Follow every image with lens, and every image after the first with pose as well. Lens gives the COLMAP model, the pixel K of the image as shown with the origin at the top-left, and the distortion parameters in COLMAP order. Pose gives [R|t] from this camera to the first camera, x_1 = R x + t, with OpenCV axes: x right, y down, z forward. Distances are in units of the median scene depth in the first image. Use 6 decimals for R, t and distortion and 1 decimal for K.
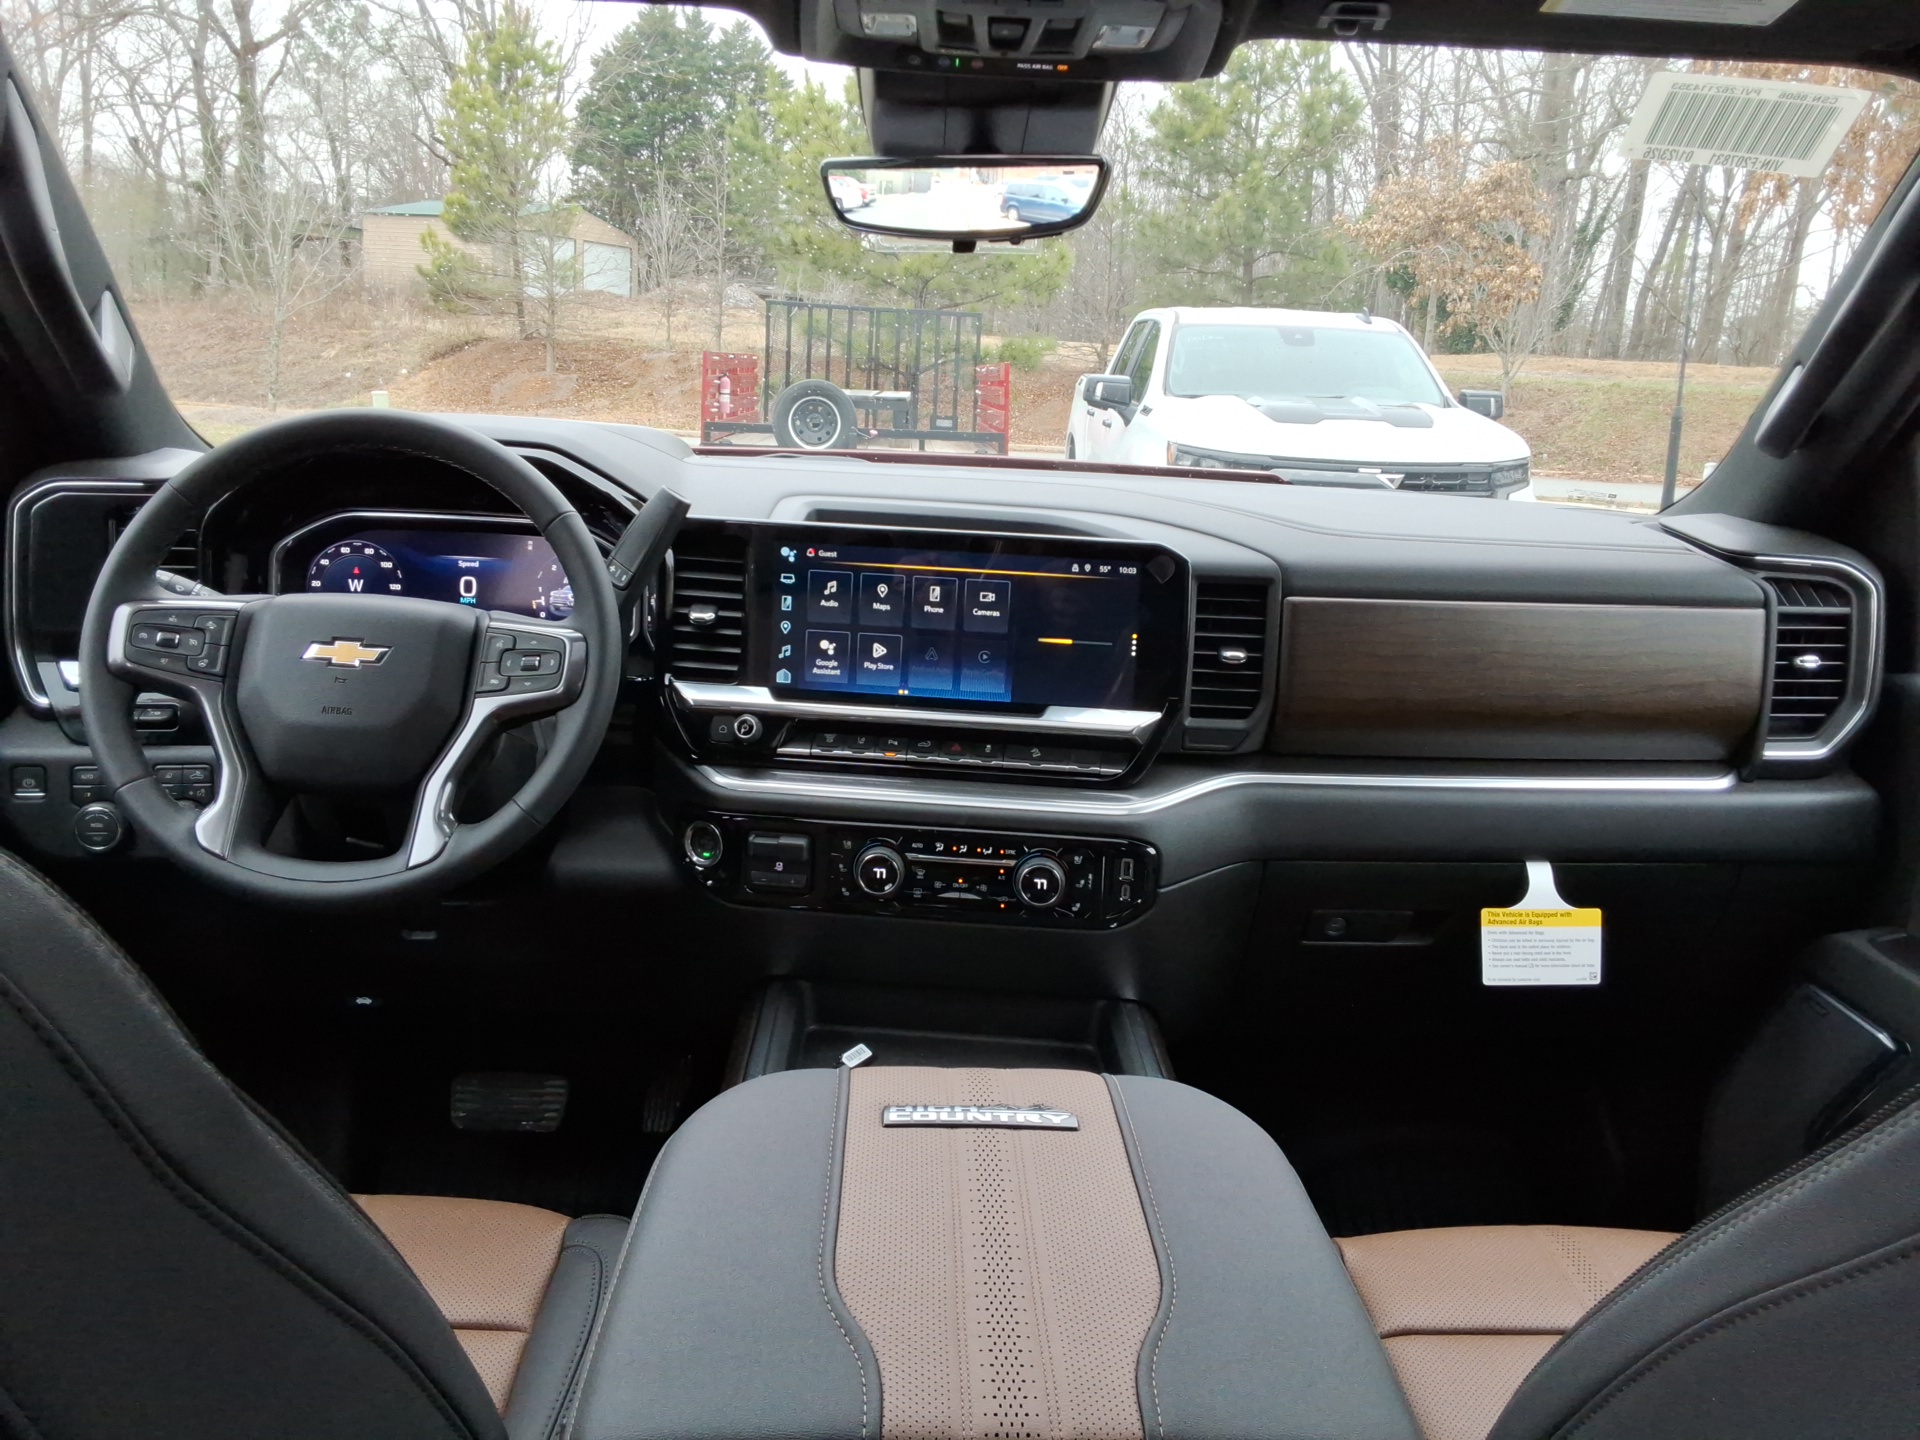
lens RADIAL K [[1531.1, 0, 977.8], [0, 1531.1, 715.1], [0, 0, 1]] dist [0.107420, -0.160044]
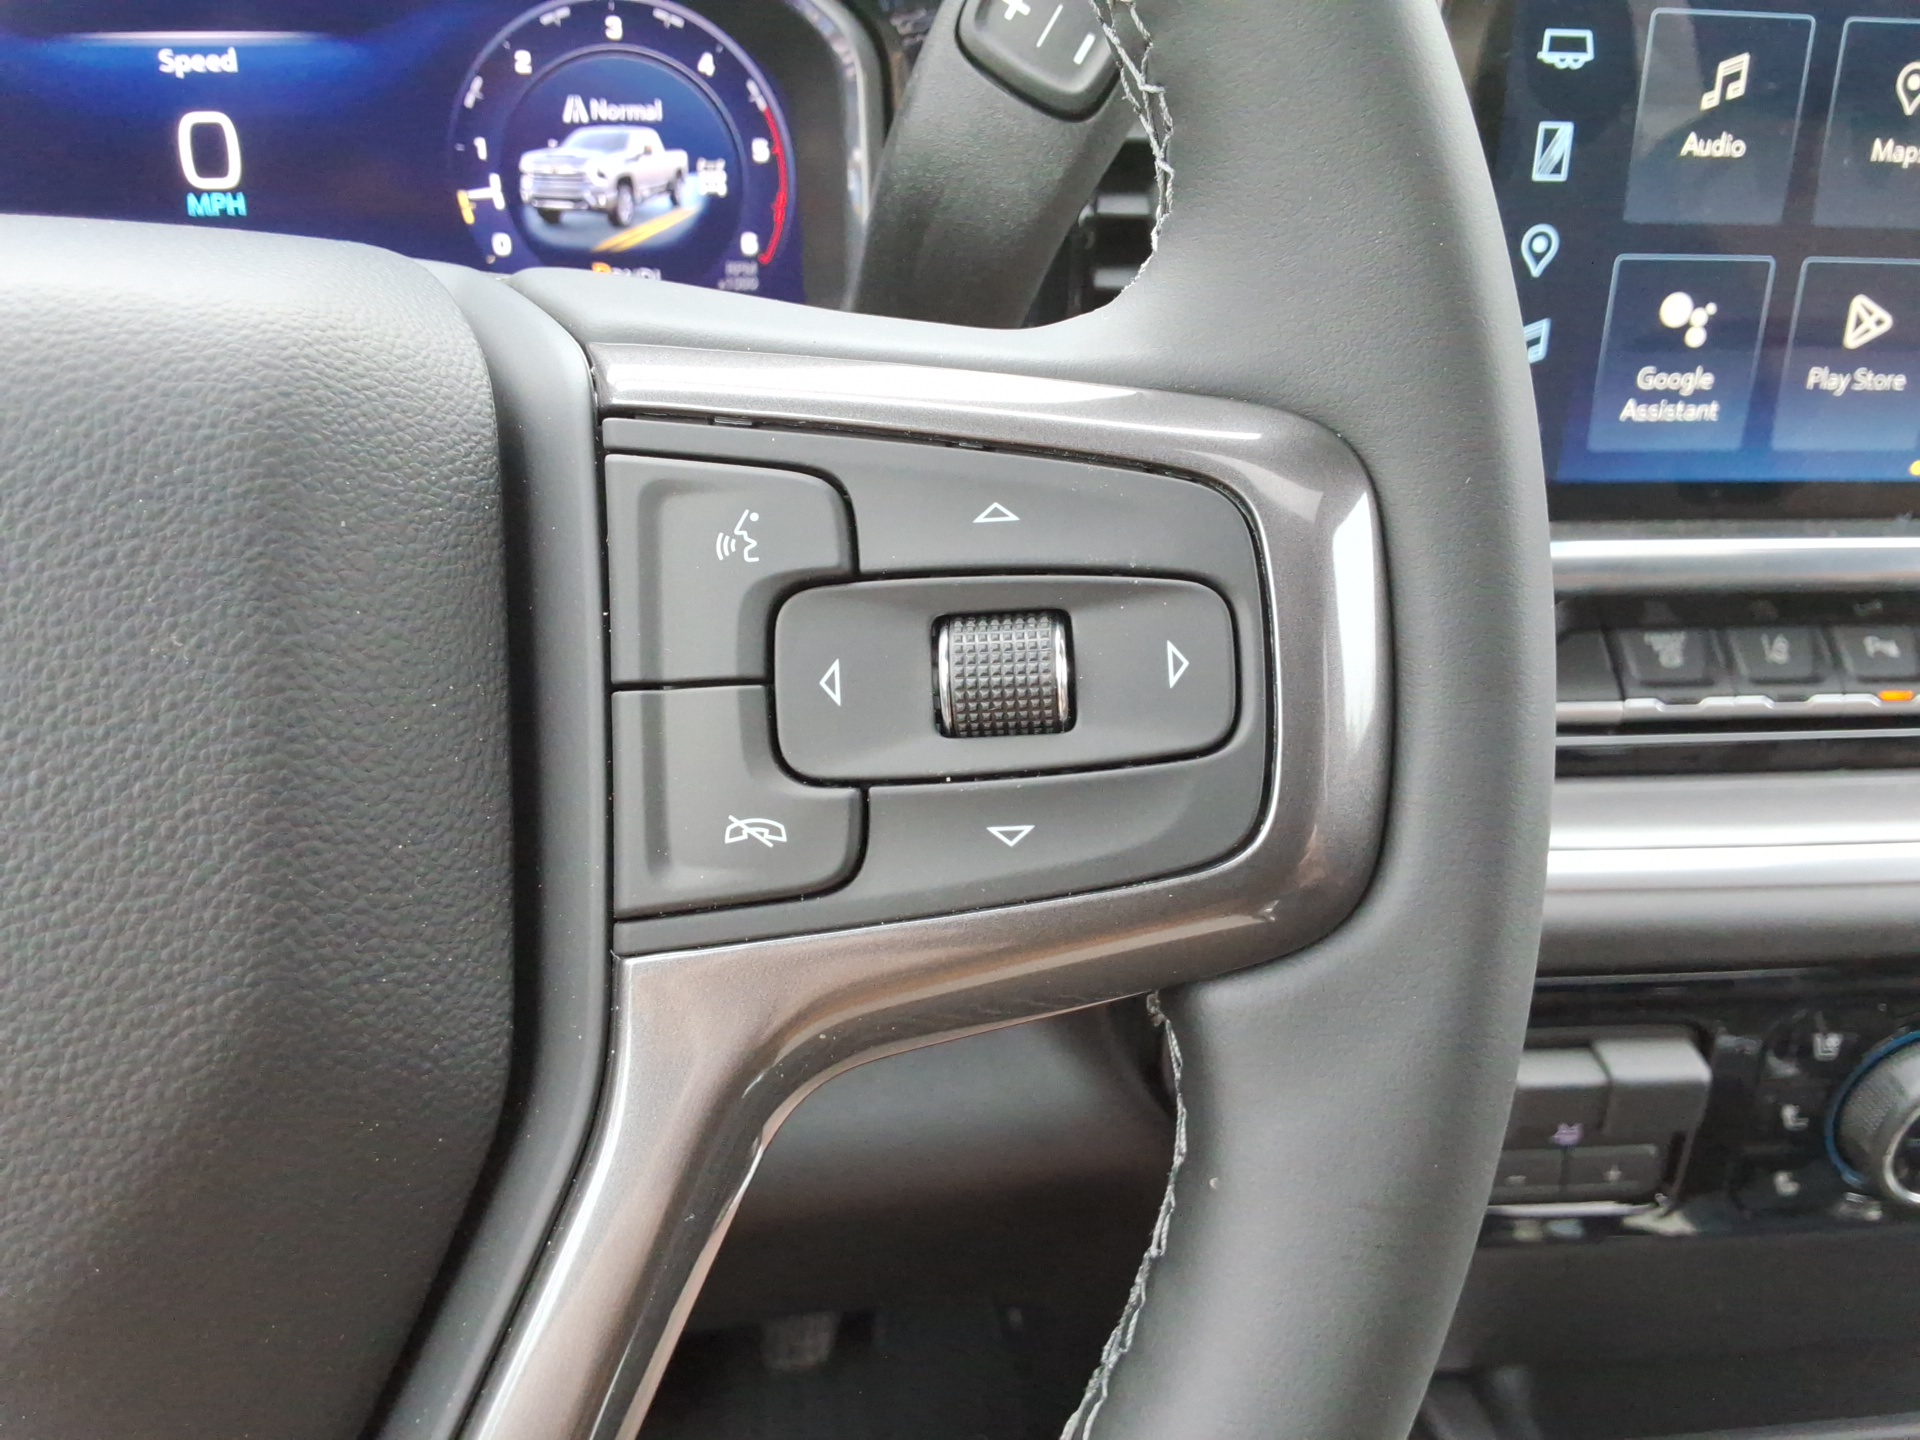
lens RADIAL K [[1531.1, 0, 984.5], [0, 1531.1, 697.3], [0, 0, 1]] dist [0.107420, -0.160044]
pose [[0.983021, -0.095131, 0.156904, -0.267845], [0.054193, 0.967483, 0.247062, -0.054469], [-0.175305, -0.234364, 0.956212, 0.748824]]
